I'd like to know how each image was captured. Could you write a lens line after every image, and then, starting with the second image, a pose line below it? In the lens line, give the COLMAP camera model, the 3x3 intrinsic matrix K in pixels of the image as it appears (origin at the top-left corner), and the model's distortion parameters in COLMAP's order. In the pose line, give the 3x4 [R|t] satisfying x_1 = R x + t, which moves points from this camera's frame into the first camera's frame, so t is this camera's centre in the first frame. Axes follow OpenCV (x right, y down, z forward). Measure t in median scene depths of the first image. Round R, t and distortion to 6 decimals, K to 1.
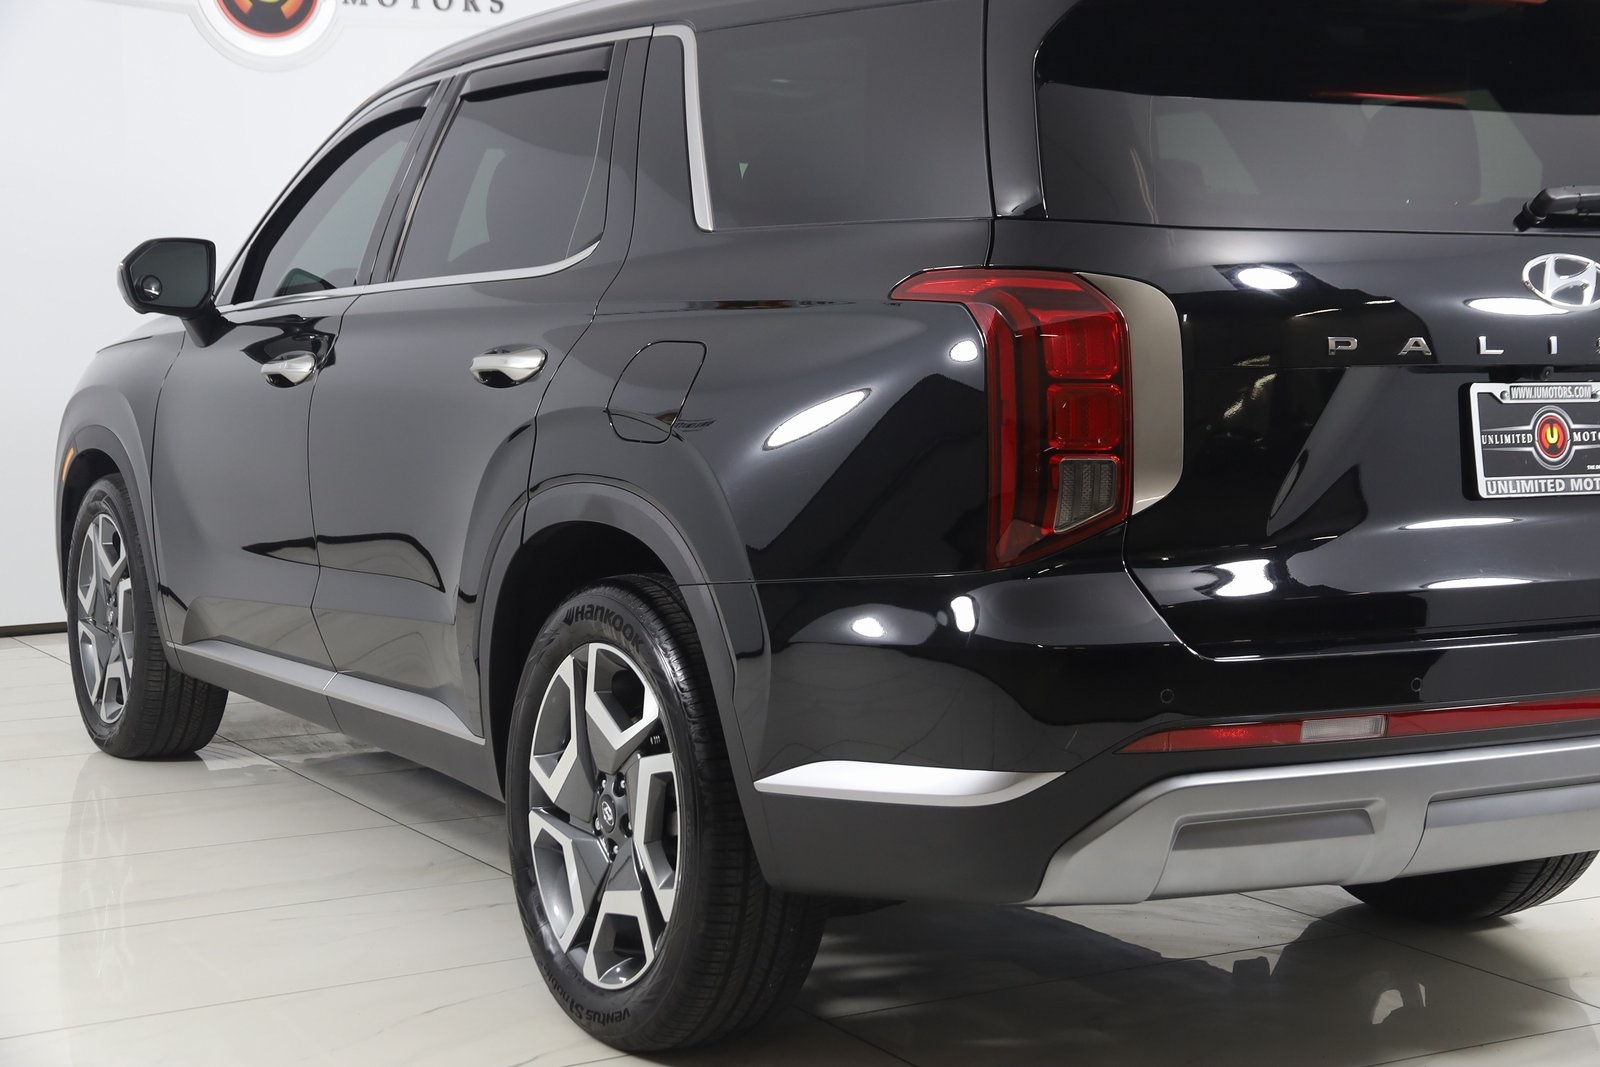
lens RADIAL K [[2426.8, 0, 851.3], [0, 2426.8, 555.4], [0, 0, 1]] dist [0.073406, 0.000000]
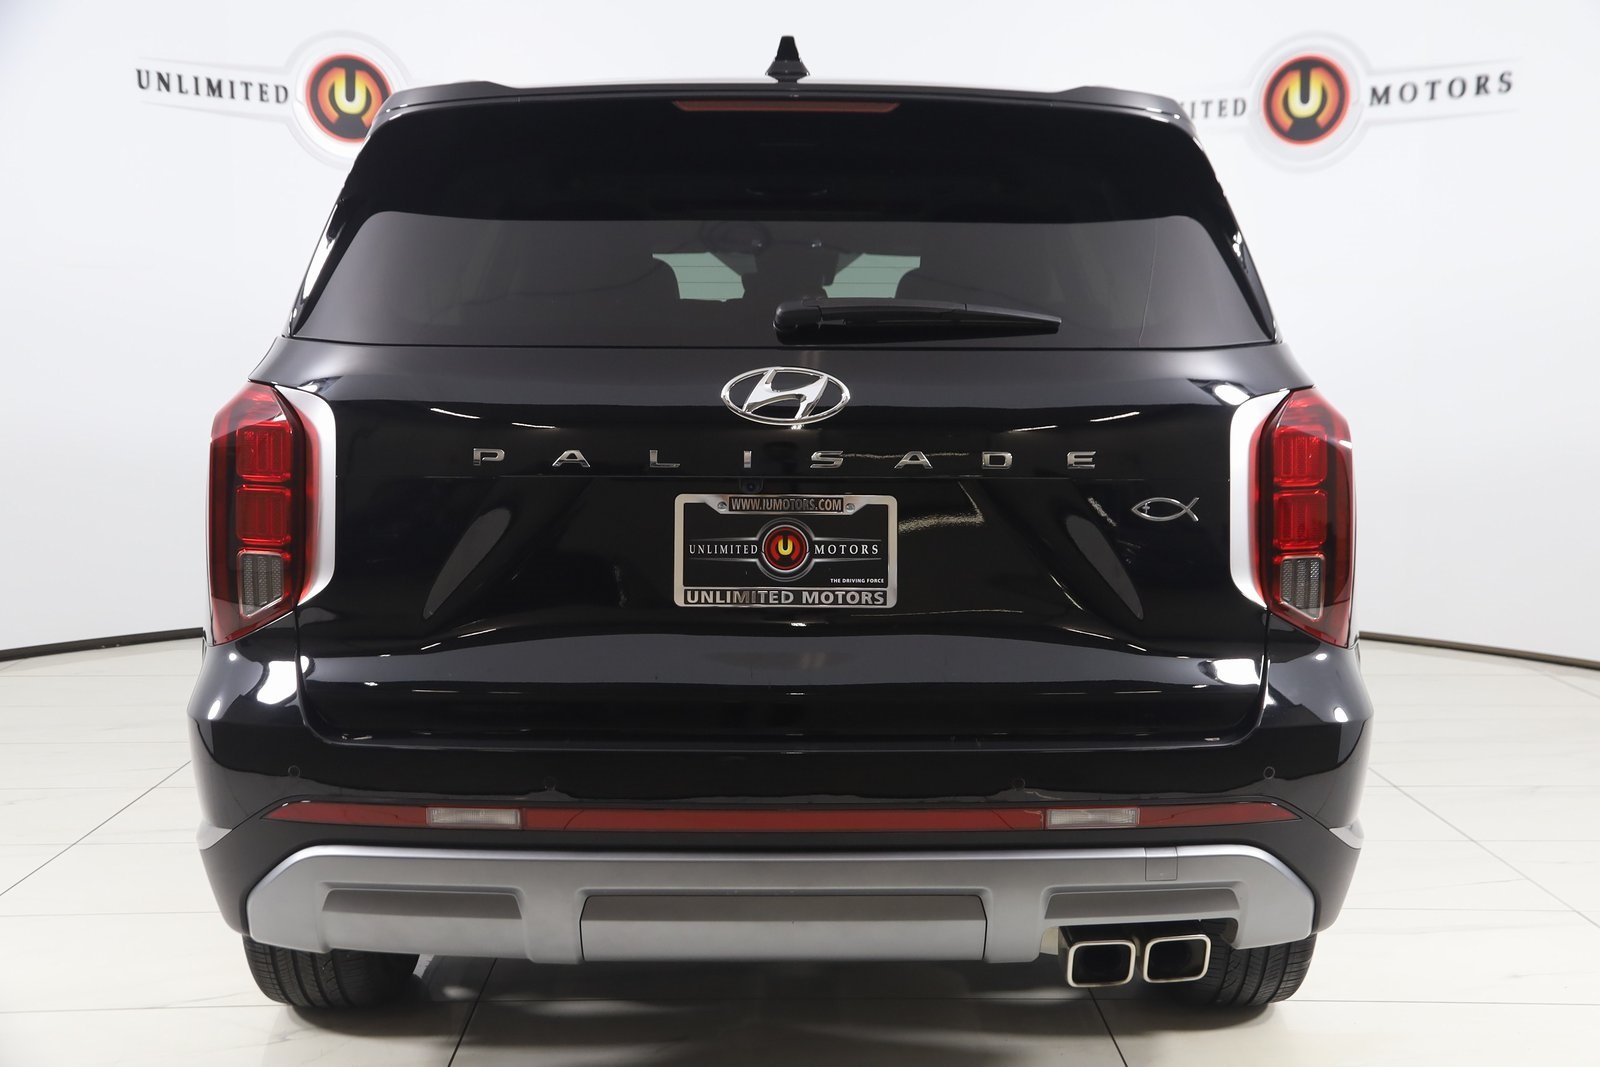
lens RADIAL K [[1864.3, 0, 802.5], [0, 1864.3, 573.4], [0, 0, 1]] dist [0.037417, 0.000000]
pose [[0.867525, 0.049837, -0.494890, 0.674450], [-0.046921, 0.998731, 0.018324, -0.052718], [0.495175, 0.007324, 0.868762, 0.334085]]
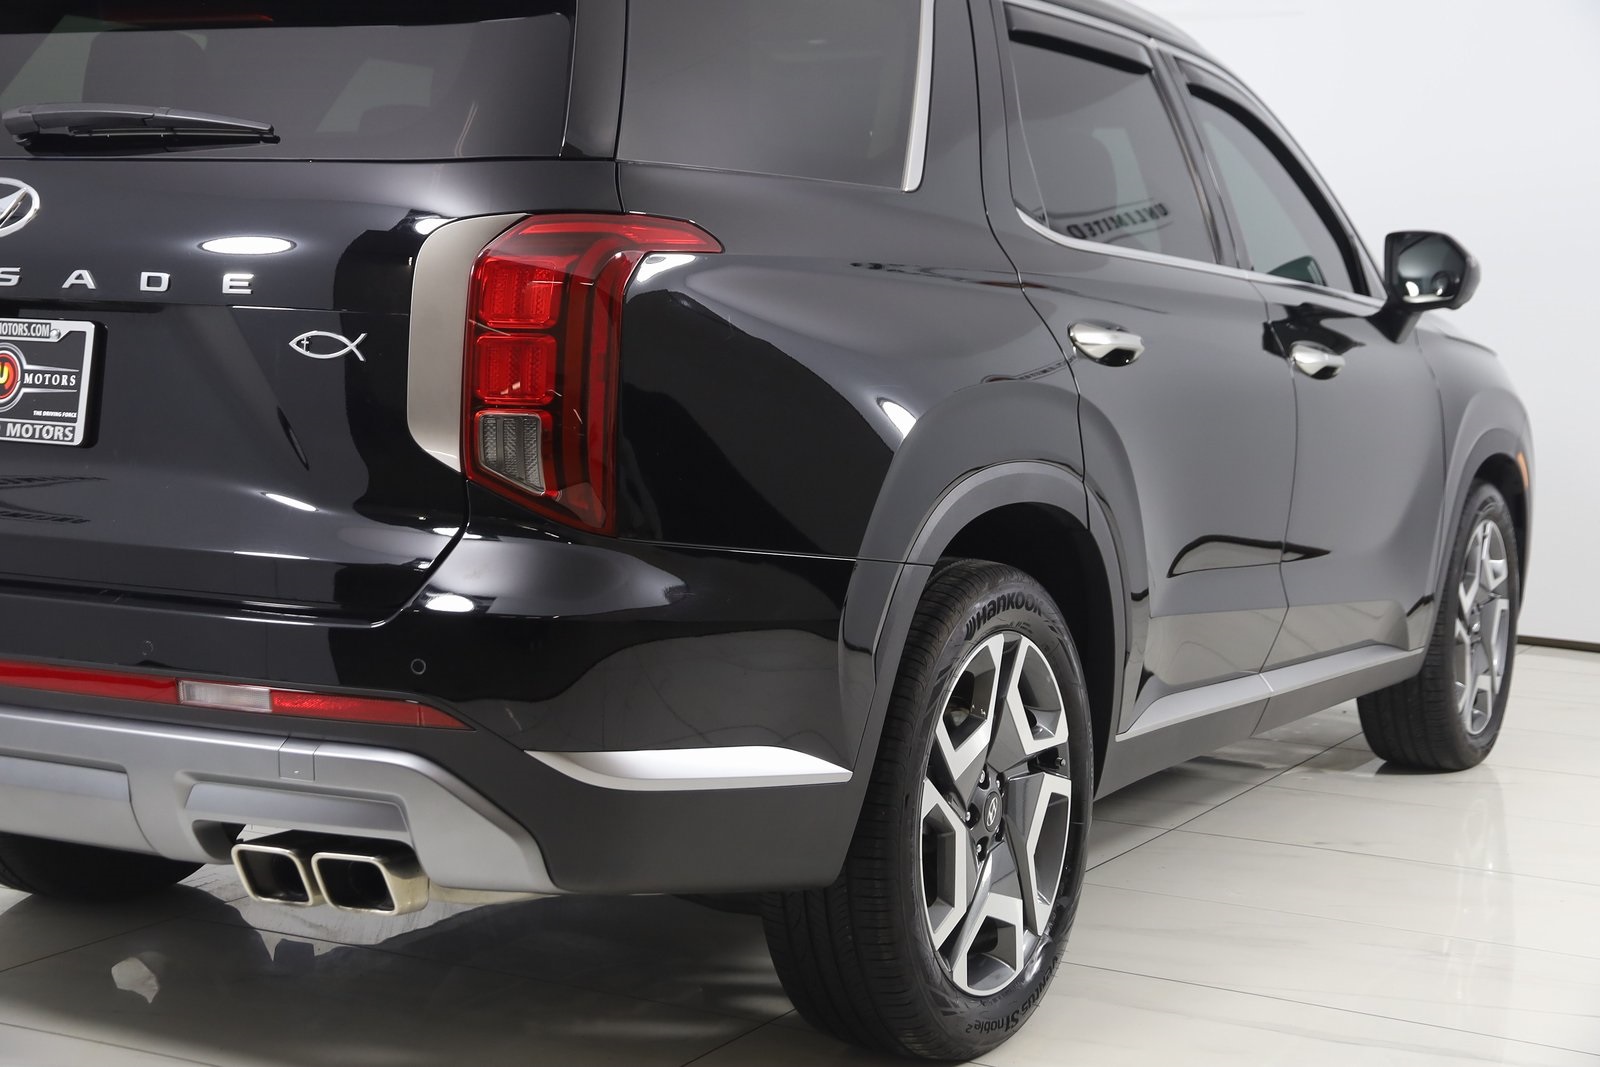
lens RADIAL K [[2426.8, 0, 841.0], [0, 2426.8, 566.7], [0, 0, 1]] dist [0.073406, 0.000000]
pose [[0.500673, 0.091534, -0.860783, 1.258616], [-0.106109, 0.993384, 0.043917, -0.051418], [0.859108, 0.069349, 0.507073, 0.805452]]
